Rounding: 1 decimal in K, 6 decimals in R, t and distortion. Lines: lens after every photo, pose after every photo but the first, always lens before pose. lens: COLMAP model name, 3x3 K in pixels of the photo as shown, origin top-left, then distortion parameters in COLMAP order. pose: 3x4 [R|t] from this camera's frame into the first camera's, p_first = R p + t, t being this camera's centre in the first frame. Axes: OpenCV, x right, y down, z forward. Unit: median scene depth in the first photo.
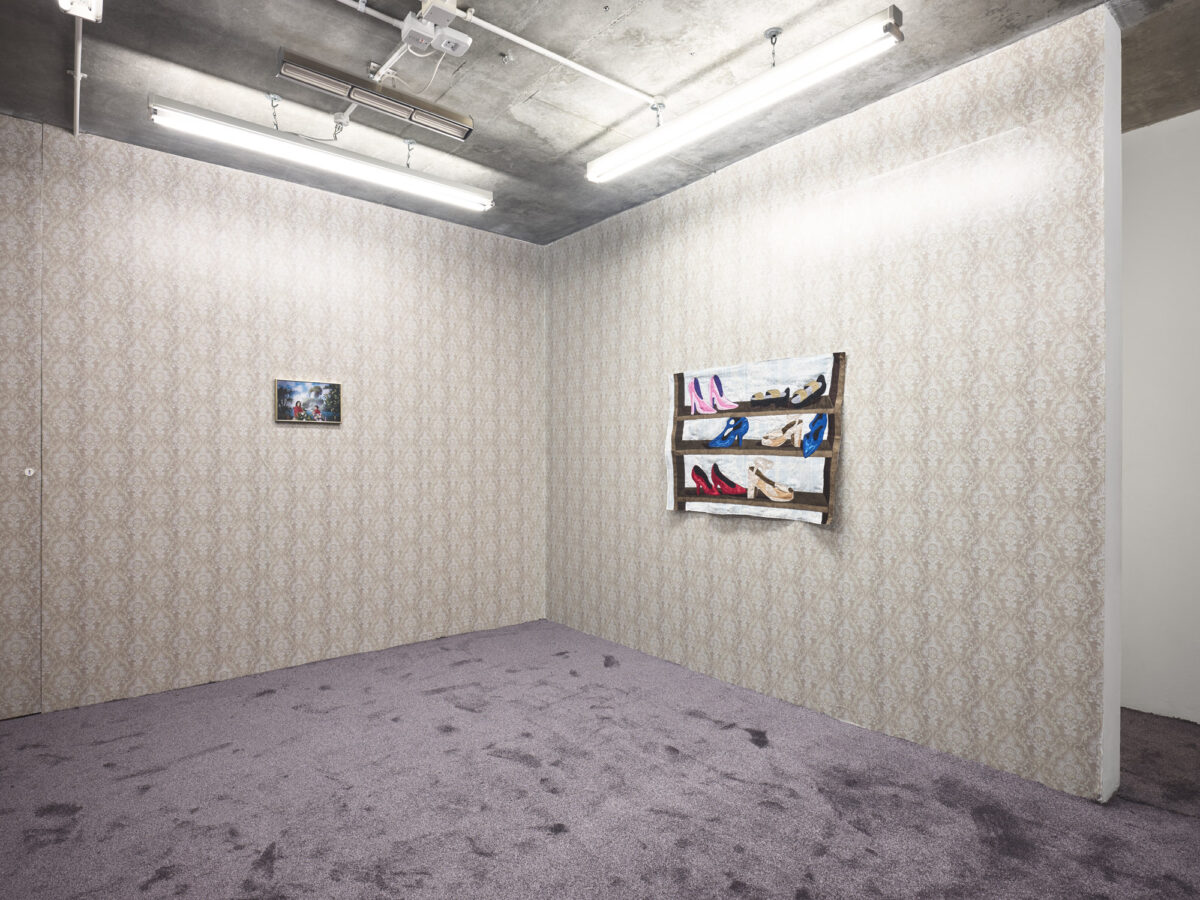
lens RADIAL K [[654.0, 0, 607.0], [0, 654.0, 458.6], [0, 0, 1]] dist [0.010255, -0.016340]
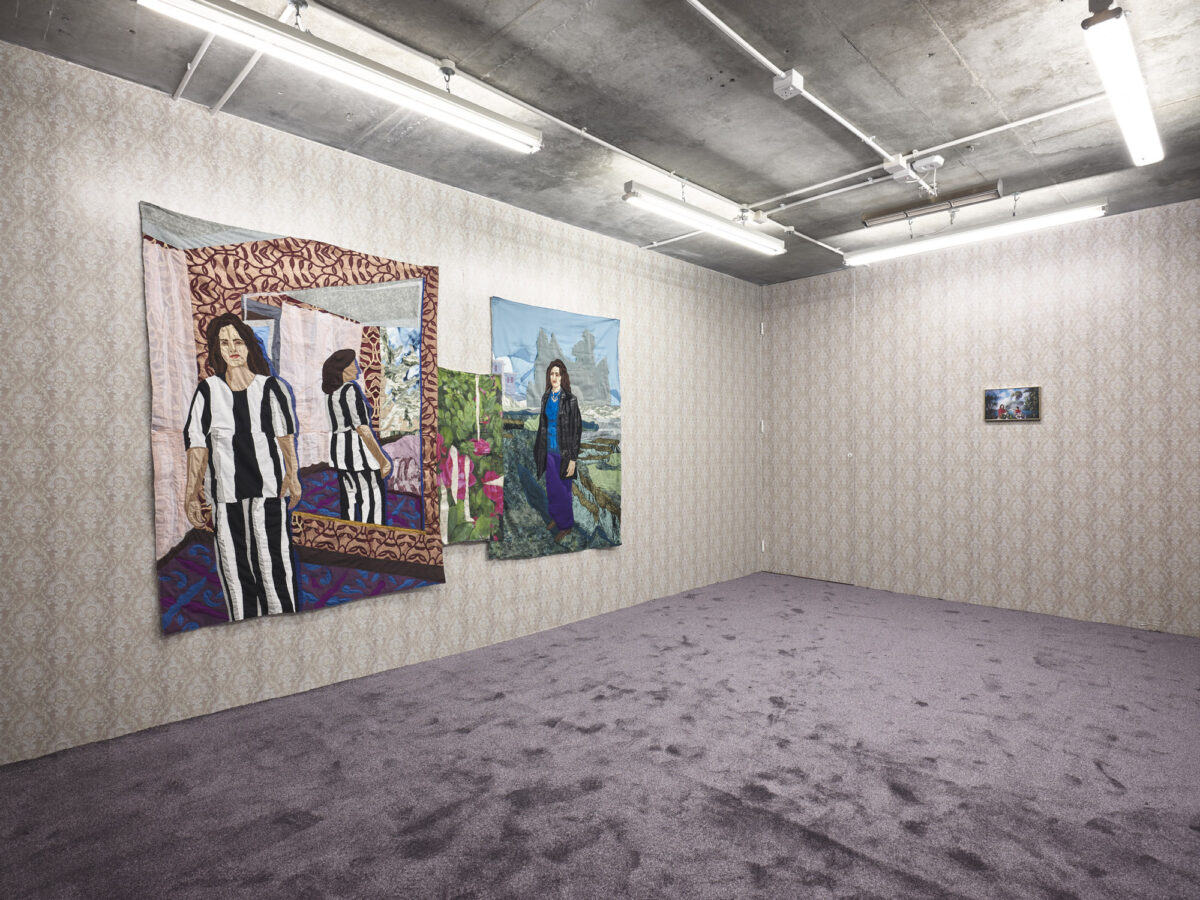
lens RADIAL K [[654.0, 0, 609.4], [0, 654.0, 448.1], [0, 0, 1]] dist [0.010255, -0.016340]
pose [[0.107123, 0.005293, -0.994232, 0.865230], [-0.003512, 0.999982, 0.004945, -0.005852], [0.994240, 0.002962, 0.107140, 0.101517]]
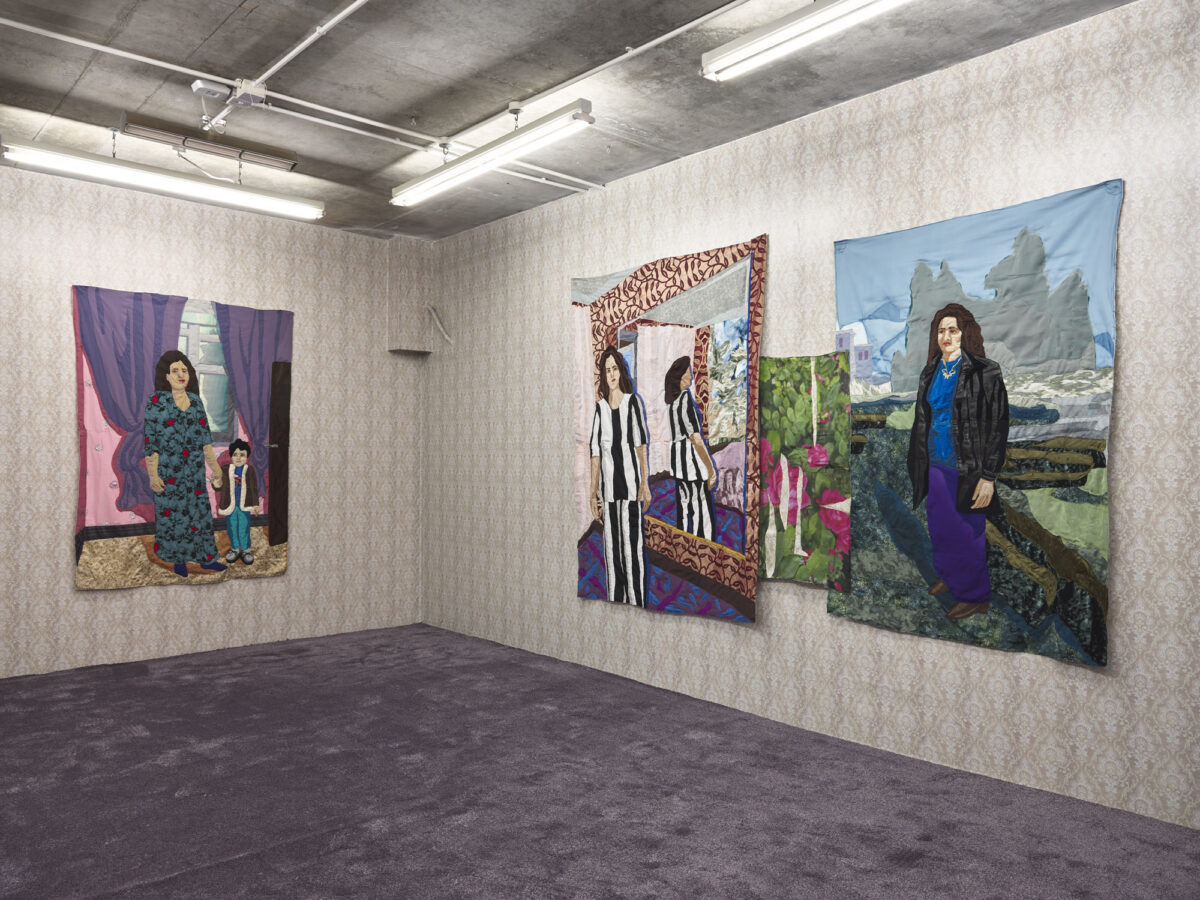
lens RADIAL K [[918.0, 0, 593.0], [0, 918.0, 450.8], [0, 0, 1]] dist [0.009328, -0.019623]
pose [[-0.999535, -0.000913, -0.030481, -0.046751], [-0.000659, 0.999965, -0.008339, 0.003291], [0.030488, -0.008315, -0.999501, 1.249281]]
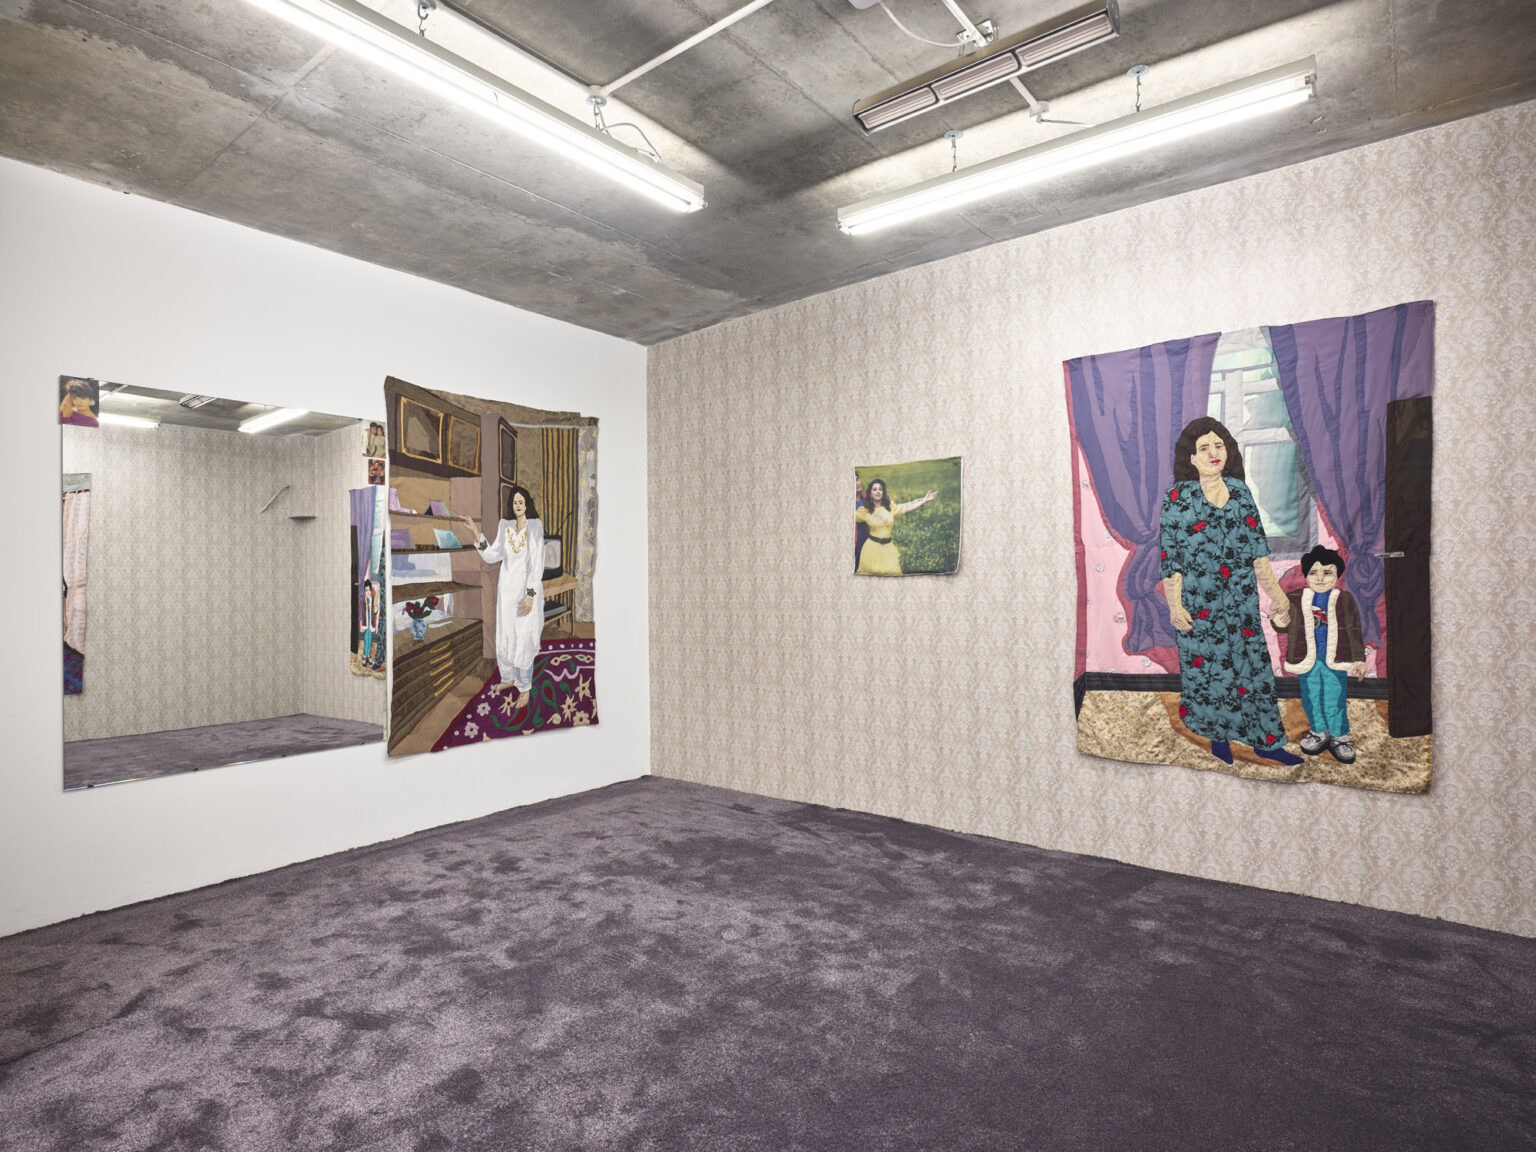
lens RADIAL K [[837.1, 0, 765.9], [0, 837.1, 572.1], [0, 0, 1]] dist [0.010255, -0.016340]
pose [[-0.208238, 0.019076, 0.977892, -0.220785], [0.016532, 0.999736, -0.015982, 0.000766], [-0.977938, 0.012839, -0.208498, 0.253465]]
